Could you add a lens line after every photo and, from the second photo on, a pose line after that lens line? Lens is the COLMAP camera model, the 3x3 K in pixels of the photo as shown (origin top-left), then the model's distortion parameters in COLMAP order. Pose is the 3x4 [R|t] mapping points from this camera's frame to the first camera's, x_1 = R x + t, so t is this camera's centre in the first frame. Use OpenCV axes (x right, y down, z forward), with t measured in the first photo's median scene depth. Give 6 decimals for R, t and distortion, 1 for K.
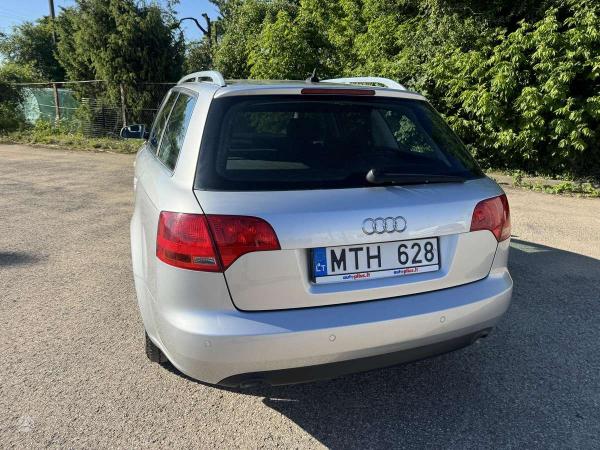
lens RADIAL K [[436.0, 0, 300.0], [0, 436.0, 225.0], [0, 0, 1]] dist [0.042021, -0.048451]
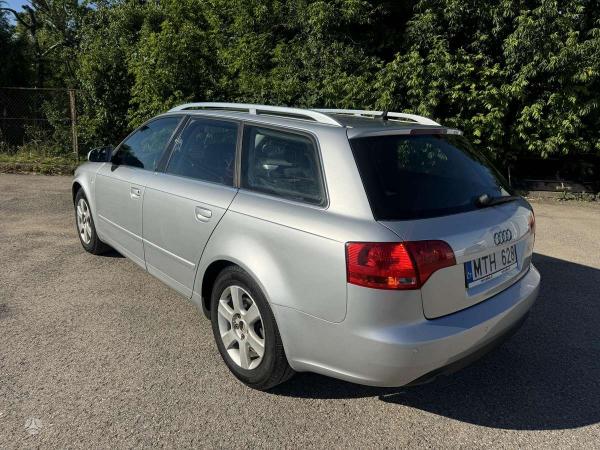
lens RADIAL K [[436.0, 0, 300.0], [0, 436.0, 225.0], [0, 0, 1]] dist [0.042021, -0.048451]
pose [[0.921532, -0.076270, 0.380738, -0.230559], [0.081488, 0.996671, 0.002422, -0.023214], [-0.379656, 0.028794, 0.924680, 0.008001]]
